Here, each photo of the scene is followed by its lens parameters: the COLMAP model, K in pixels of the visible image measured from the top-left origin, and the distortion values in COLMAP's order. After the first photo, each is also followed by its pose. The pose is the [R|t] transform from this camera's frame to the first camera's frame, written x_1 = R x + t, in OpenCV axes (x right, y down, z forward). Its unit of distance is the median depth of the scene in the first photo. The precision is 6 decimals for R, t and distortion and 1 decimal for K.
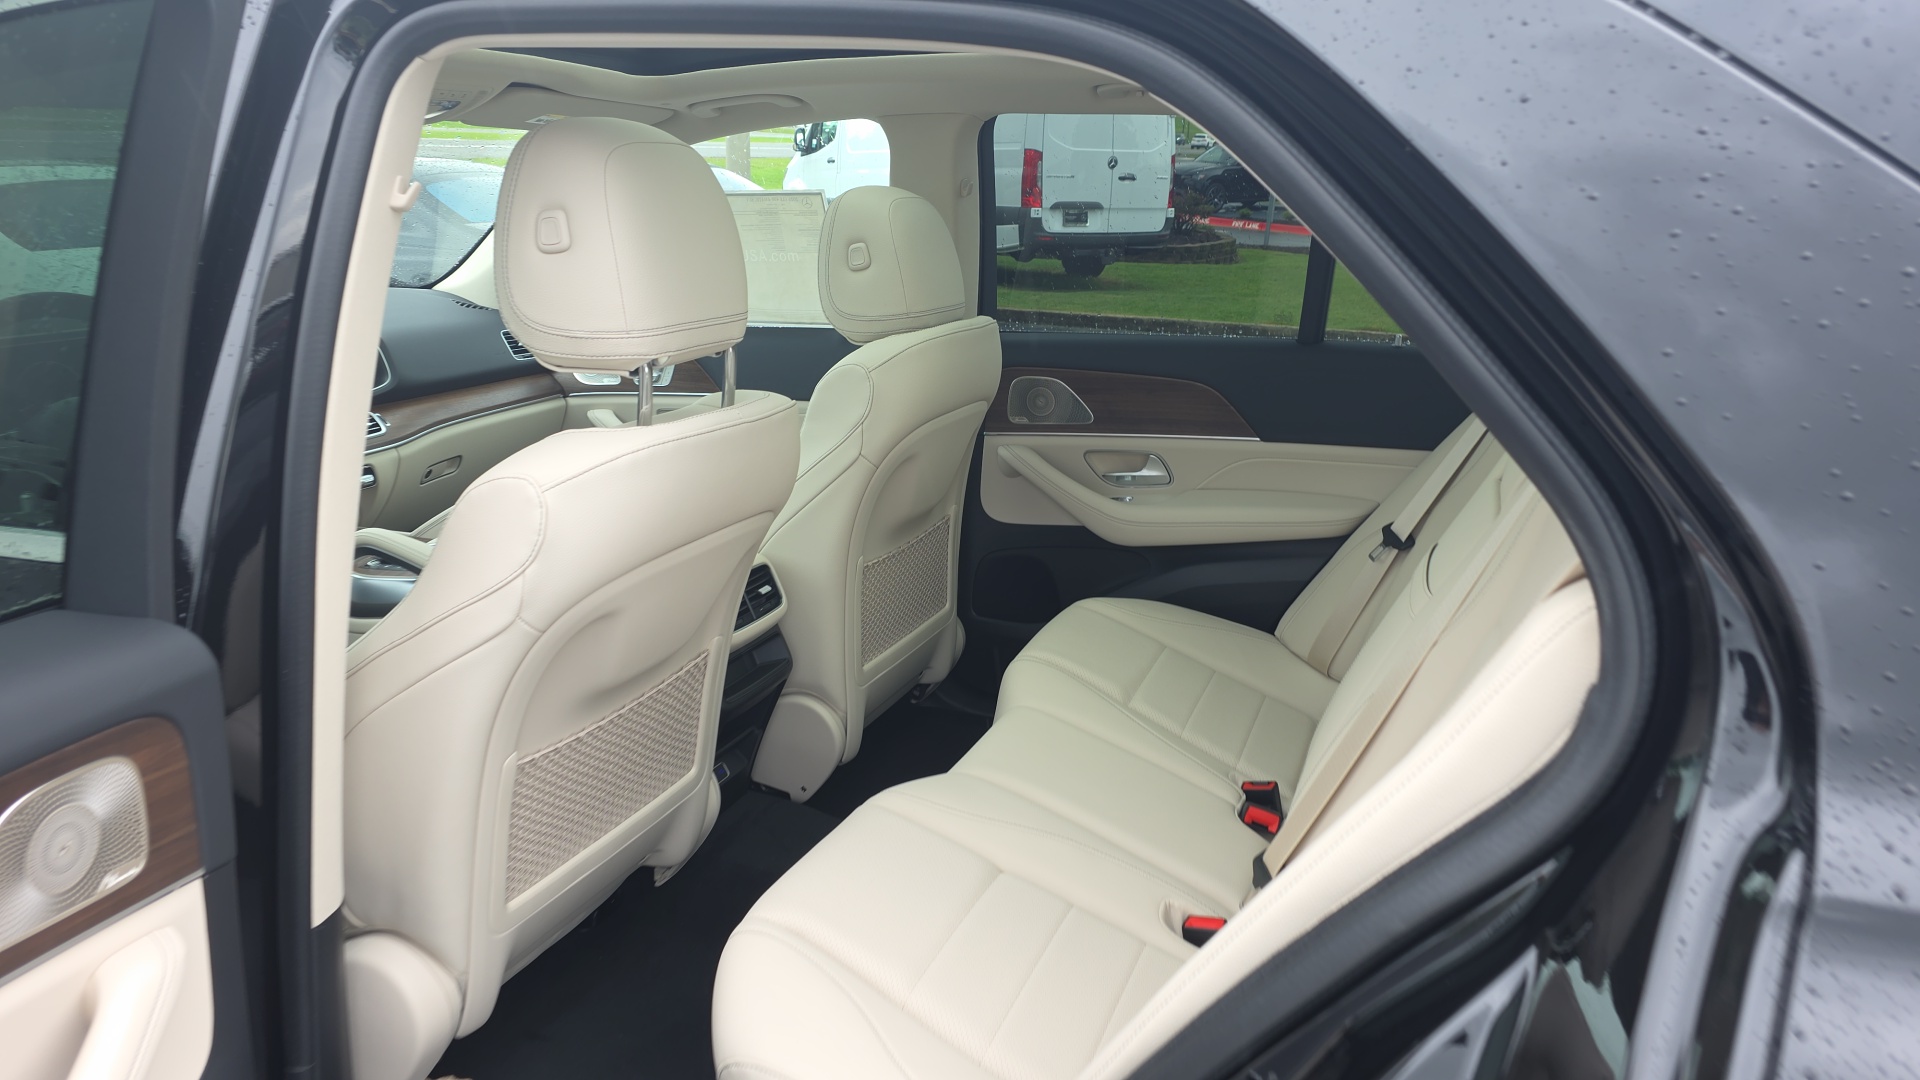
lens RADIAL K [[1305.9, 0, 955.1], [0, 1305.9, 544.0], [0, 0, 1]] dist [0.083420, -0.086623]
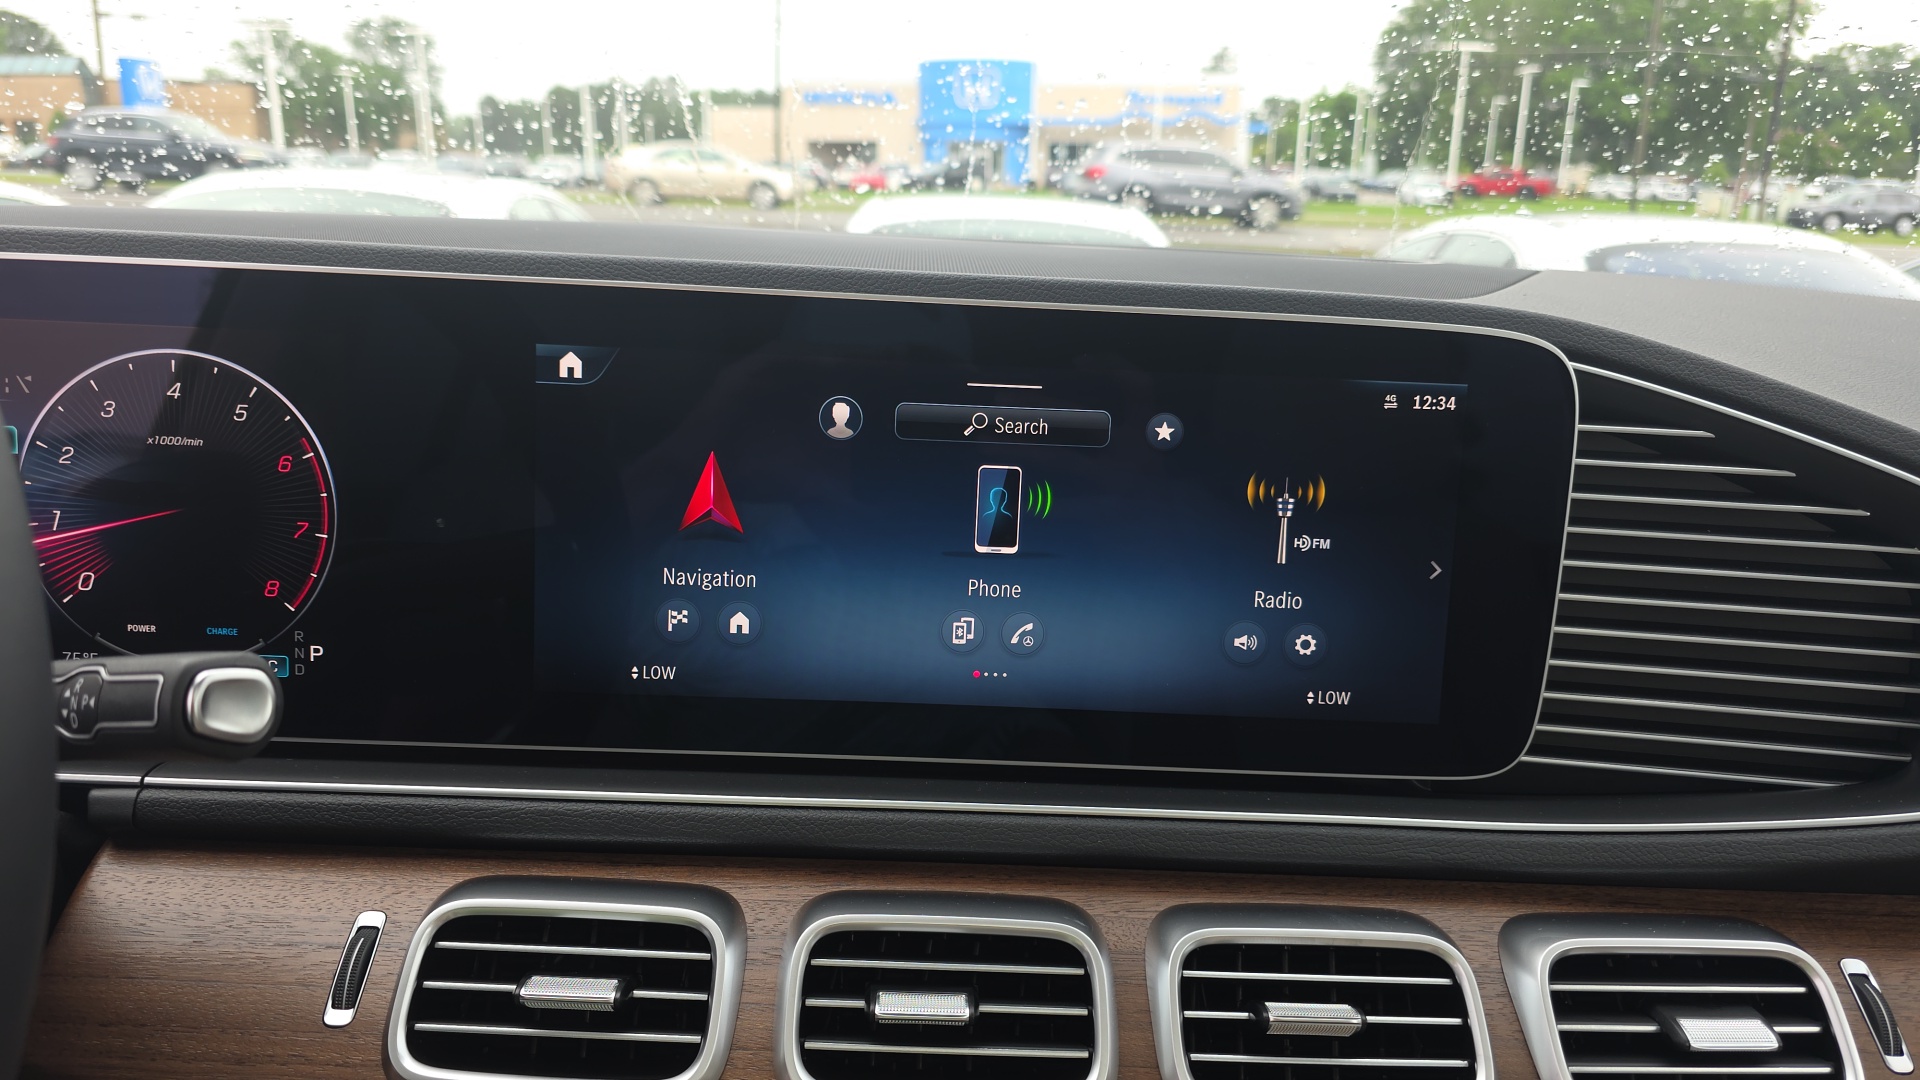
lens RADIAL K [[1304.4, 0, 946.3], [0, 1304.4, 542.2], [0, 0, 1]] dist [0.059787, -0.085487]
pose [[0.409166, 0.206713, -0.888737, -0.293594], [-0.289565, 0.953071, 0.088363, -0.109660], [0.865295, 0.221191, 0.449821, 0.686772]]
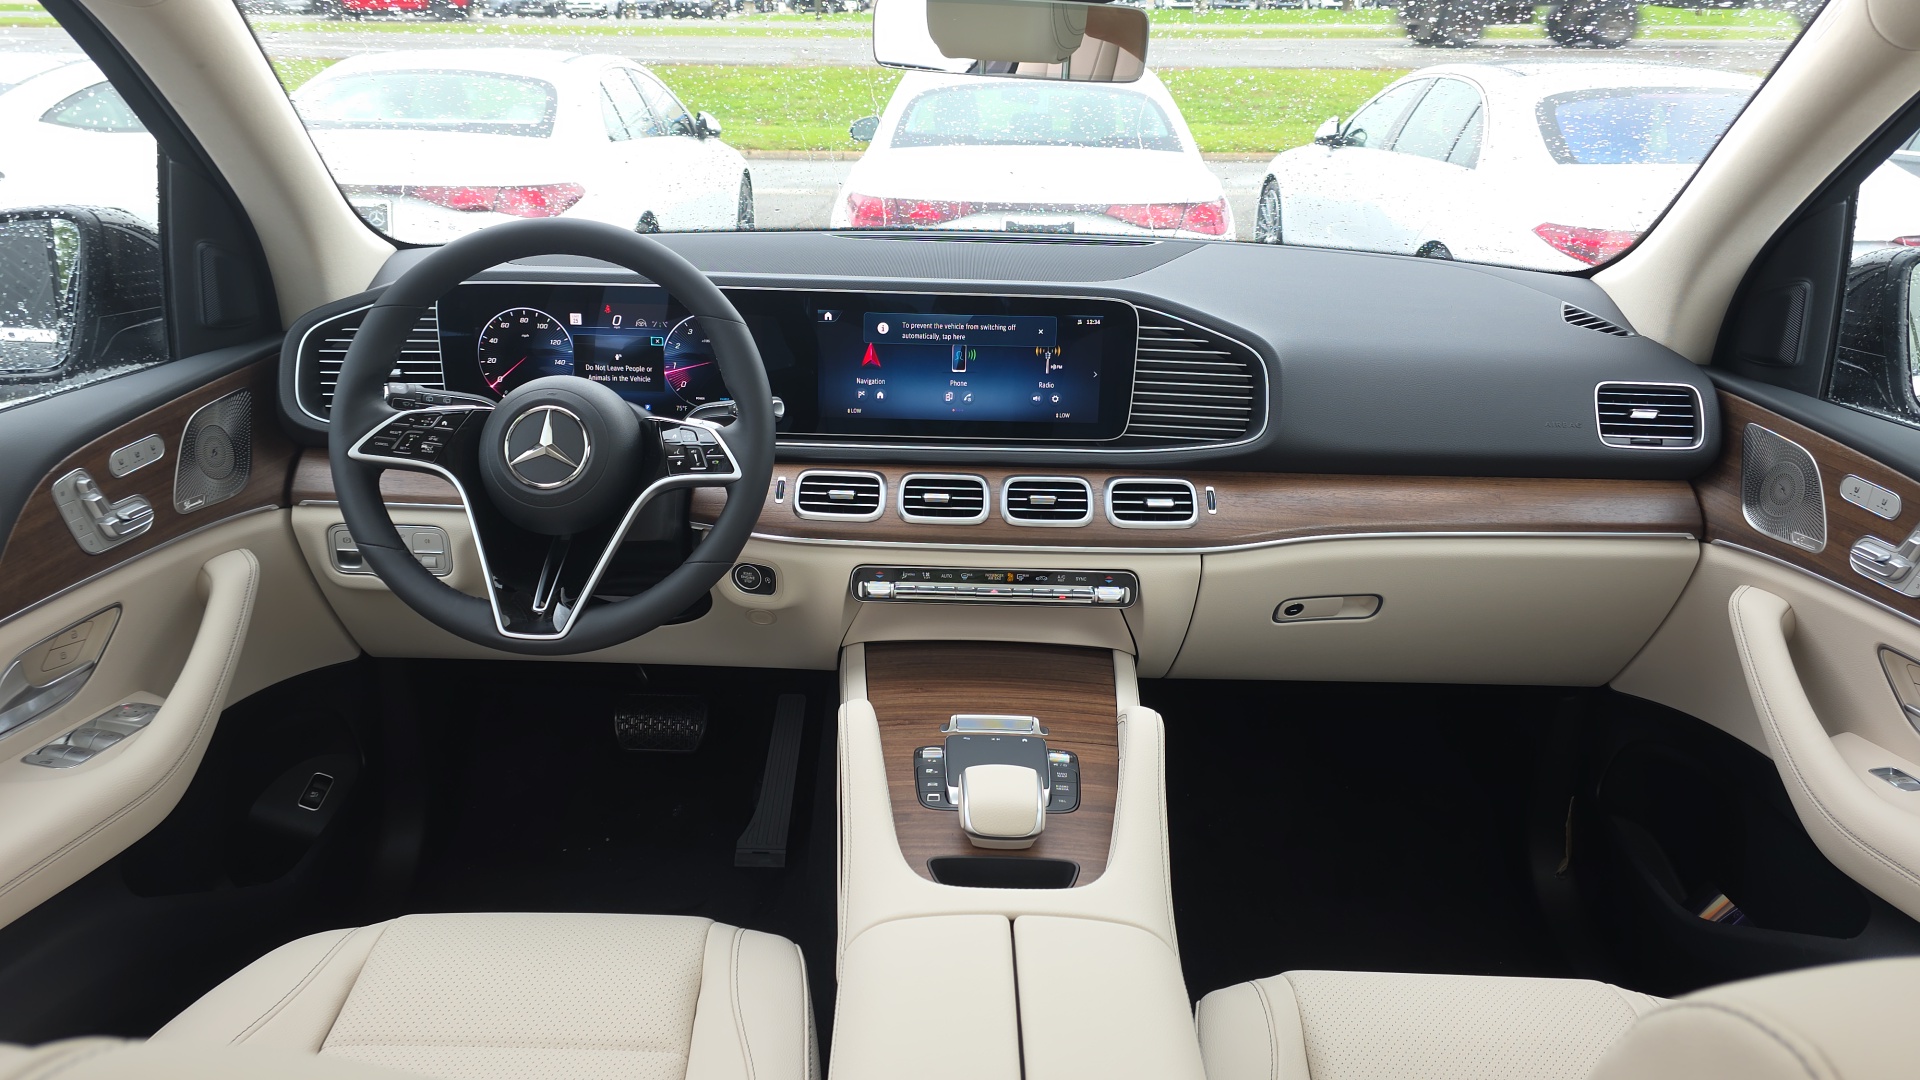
lens RADIAL K [[1279.9, 0, 946.8], [0, 1279.9, 551.5], [0, 0, 1]] dist [0.101789, -0.118707]
pose [[0.379198, 0.328094, -0.865195, 0.005163], [-0.270251, 0.933528, 0.235561, -0.145232], [0.884971, 0.144496, 0.442660, 0.555577]]
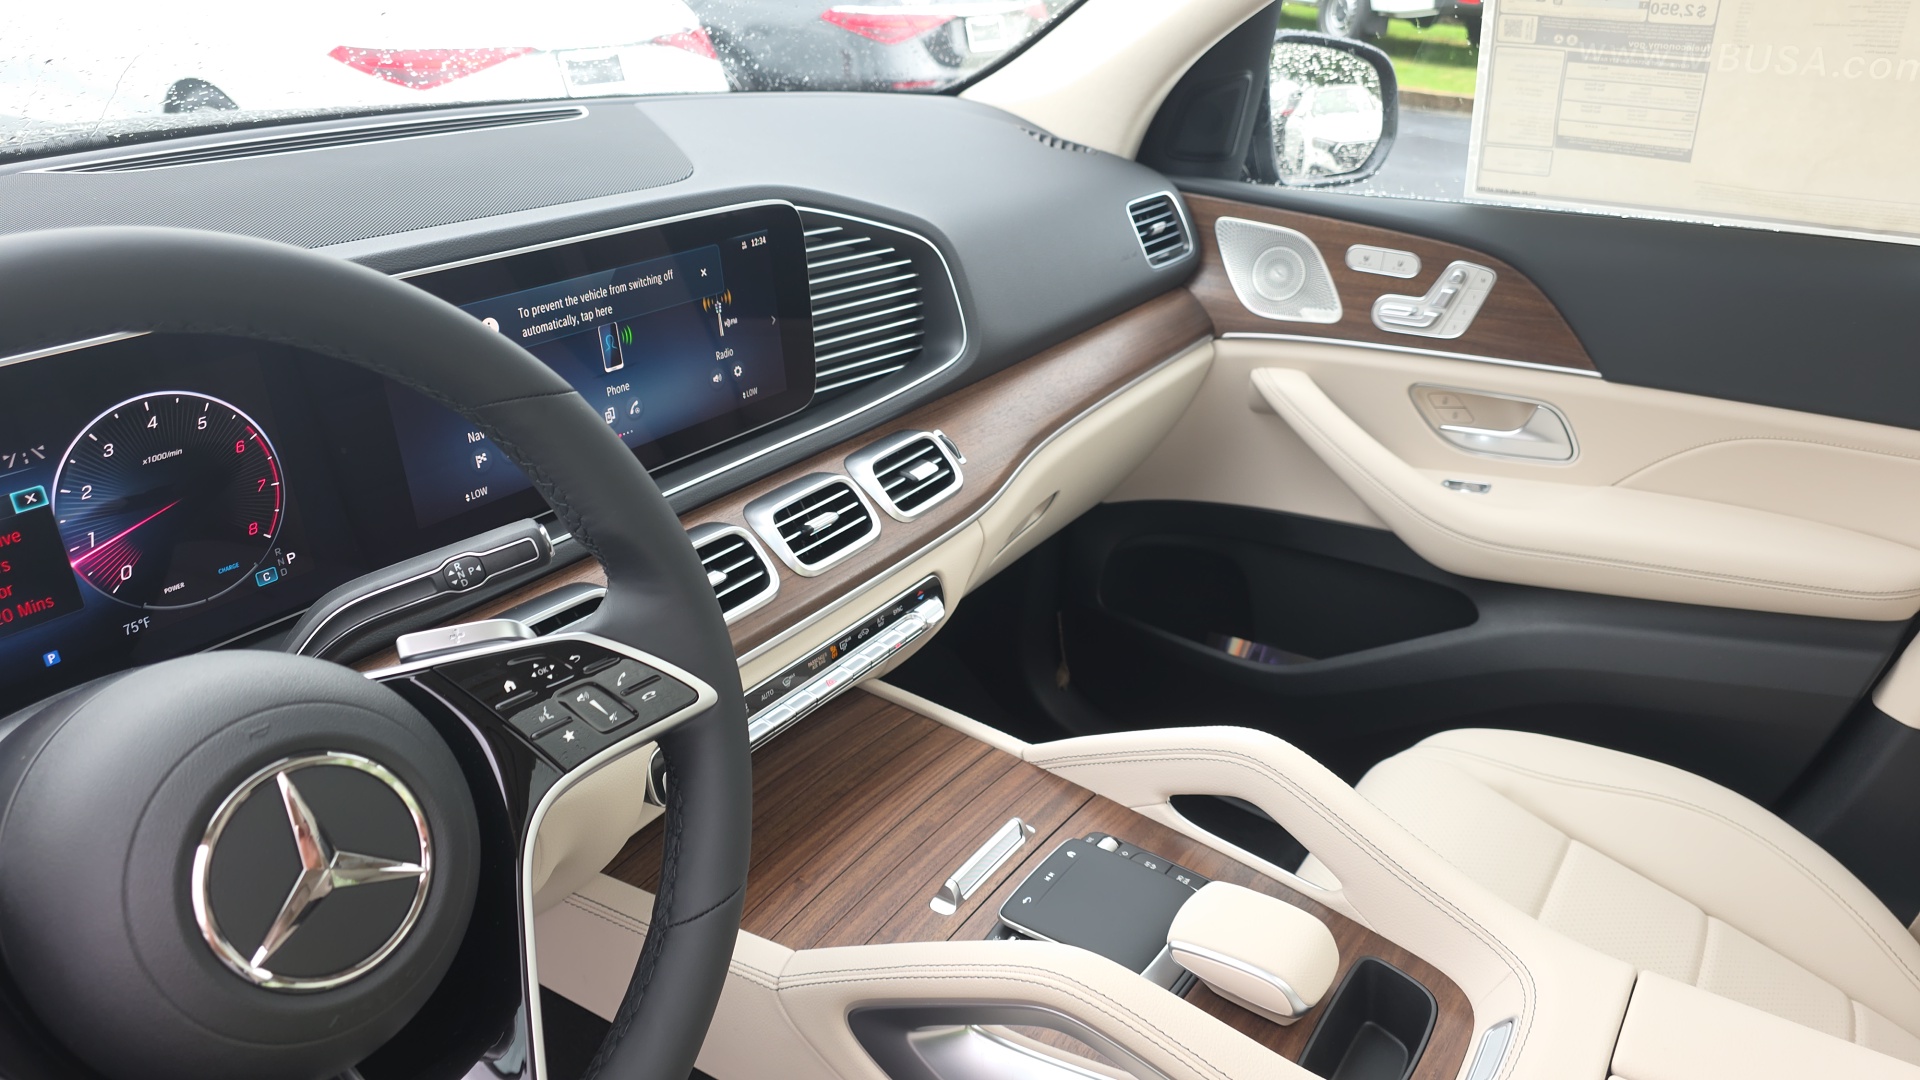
lens RADIAL K [[1296.0, 0, 953.8], [0, 1296.0, 556.6], [0, 0, 1]] dist [0.046532, -0.056238]
pose [[0.979524, 0.109136, -0.169178, -0.300925], [-0.076856, 0.979385, 0.186811, -0.115434], [0.186079, -0.169983, 0.967719, 0.497487]]
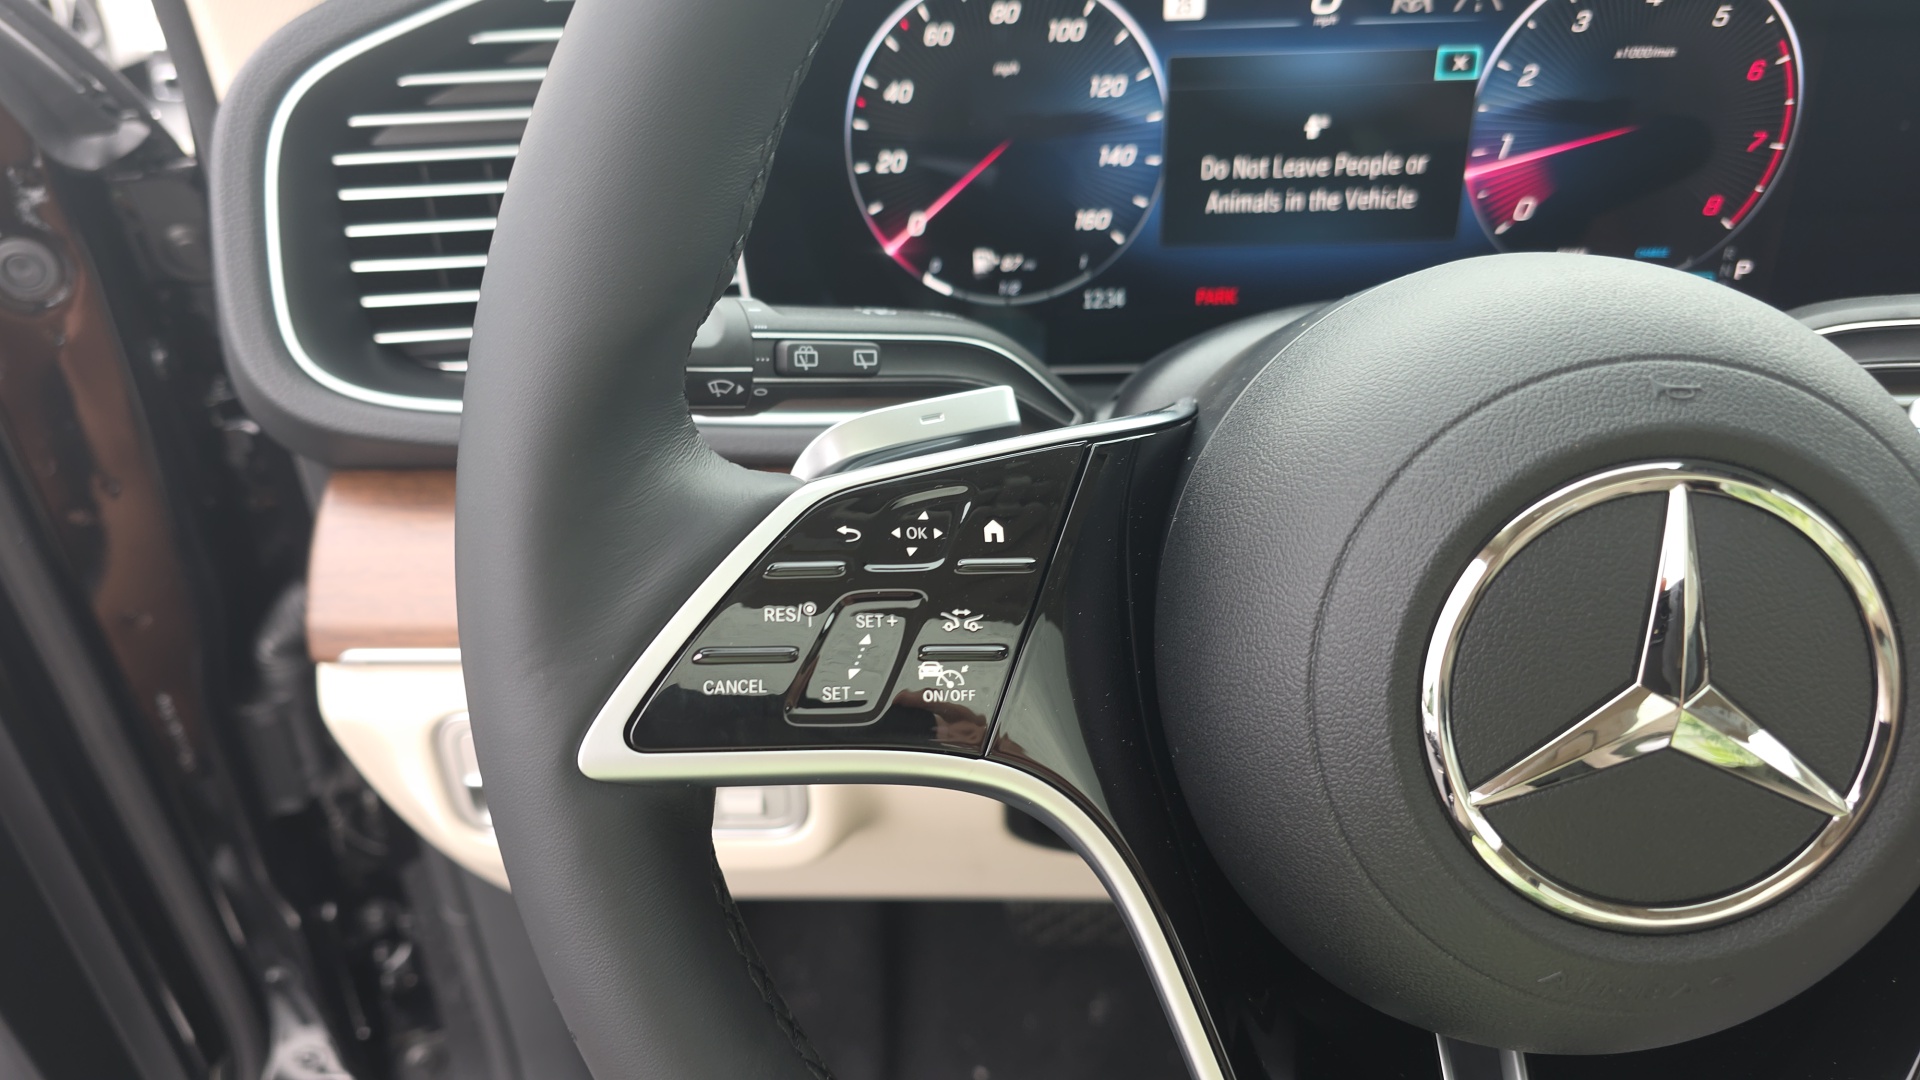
lens RADIAL K [[1330.7, 0, 956.1], [0, 1330.7, 557.5], [0, 0, 1]] dist [0.019536, -0.040808]
pose [[0.371632, 0.468705, -0.801377, -0.349640], [-0.223462, 0.882982, 0.412805, -0.077673], [0.901085, 0.025666, 0.432882, 0.552006]]
